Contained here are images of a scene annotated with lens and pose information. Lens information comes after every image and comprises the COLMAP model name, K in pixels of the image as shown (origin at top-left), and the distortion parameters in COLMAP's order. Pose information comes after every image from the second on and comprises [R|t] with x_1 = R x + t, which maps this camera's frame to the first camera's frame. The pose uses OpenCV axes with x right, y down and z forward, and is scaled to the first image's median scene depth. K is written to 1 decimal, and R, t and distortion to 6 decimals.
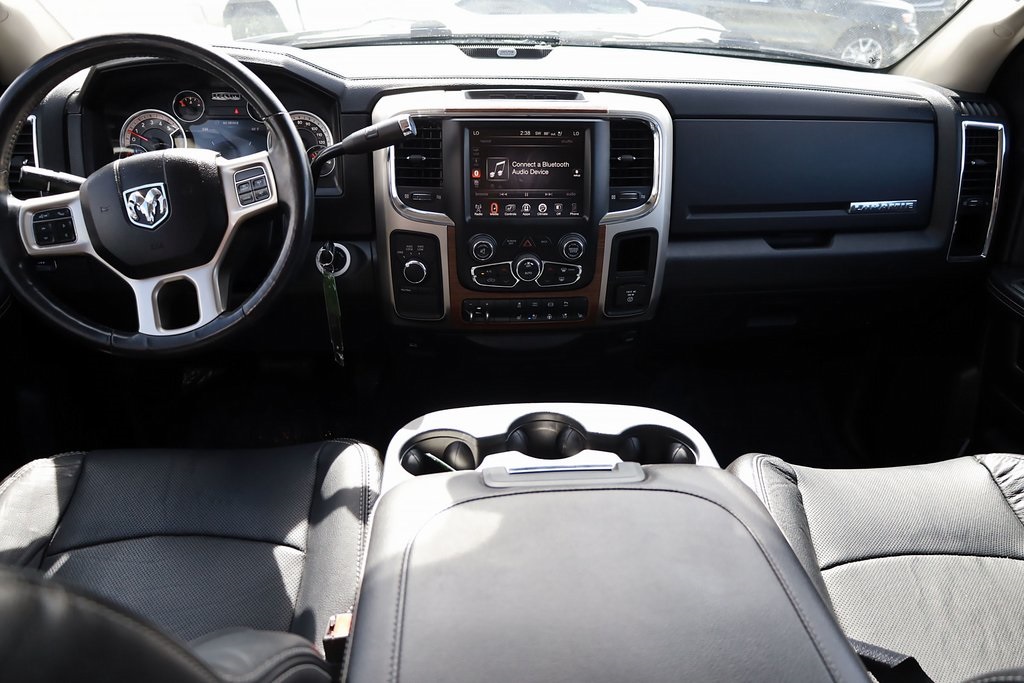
lens RADIAL K [[697.9, 0, 512.0], [0, 697.9, 341.5], [0, 0, 1]] dist [-0.001959, -0.001427]
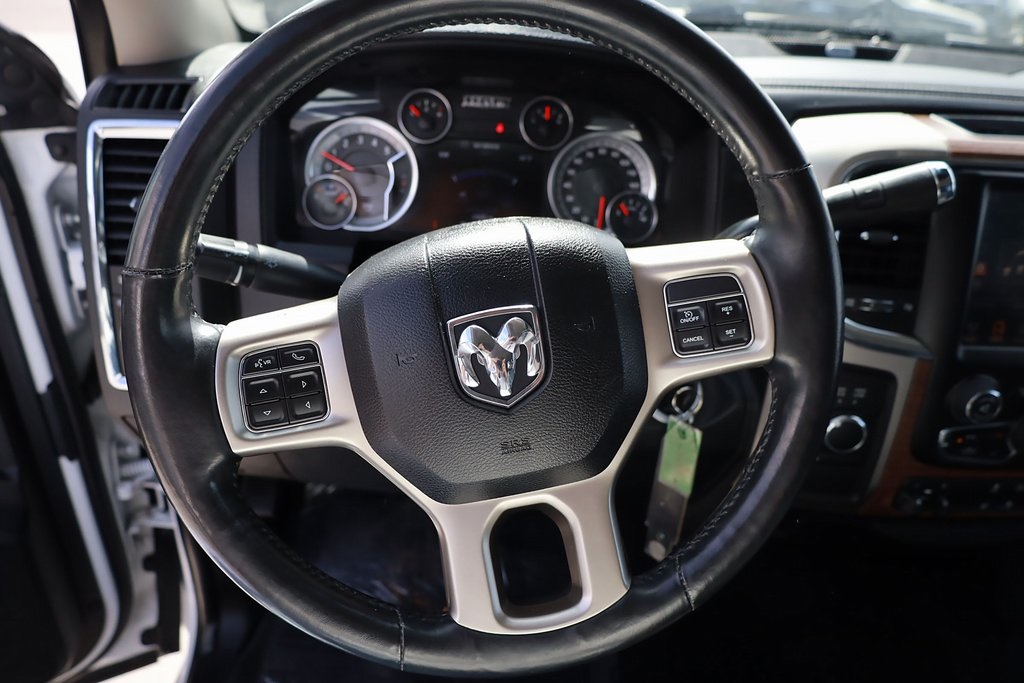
lens RADIAL K [[697.9, 0, 512.0], [0, 697.9, 341.5], [0, 0, 1]] dist [-0.001959, -0.001427]
pose [[0.998739, 0.048982, -0.011044, -0.408186], [-0.048923, 0.998787, 0.005524, -0.165870], [0.011302, -0.004977, 0.999924, 0.439327]]
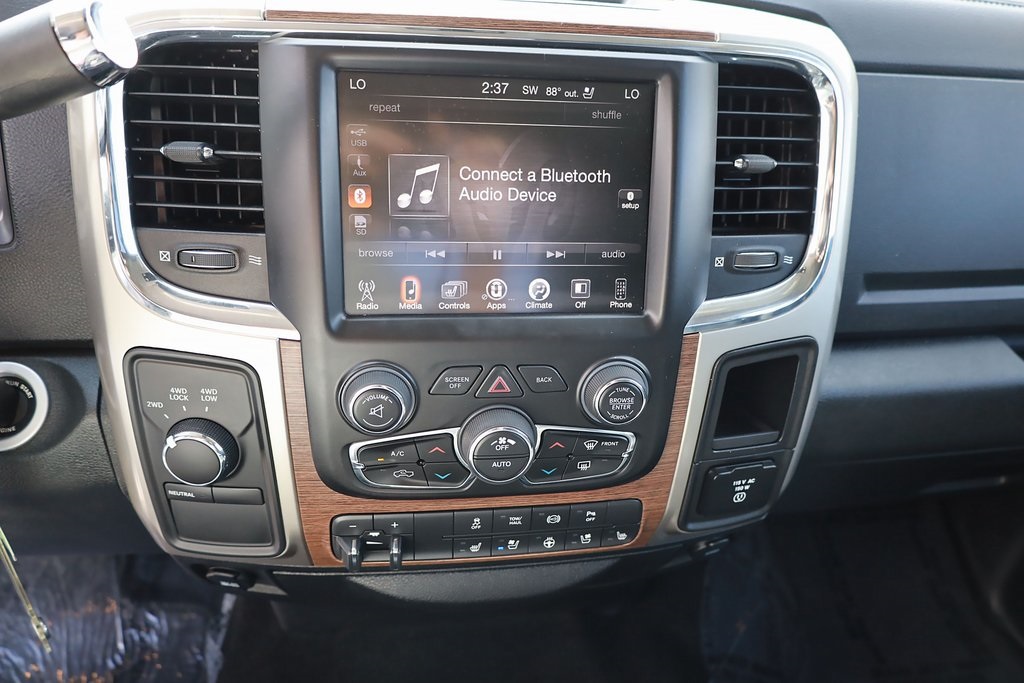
lens RADIAL K [[697.9, 0, 512.0], [0, 697.9, 341.5], [0, 0, 1]] dist [-0.001959, -0.001427]
pose [[0.997932, 0.003756, 0.064176, 0.004897], [-0.003504, 0.999986, -0.004039, -0.162297], [-0.064190, 0.003805, 0.997930, 0.625314]]
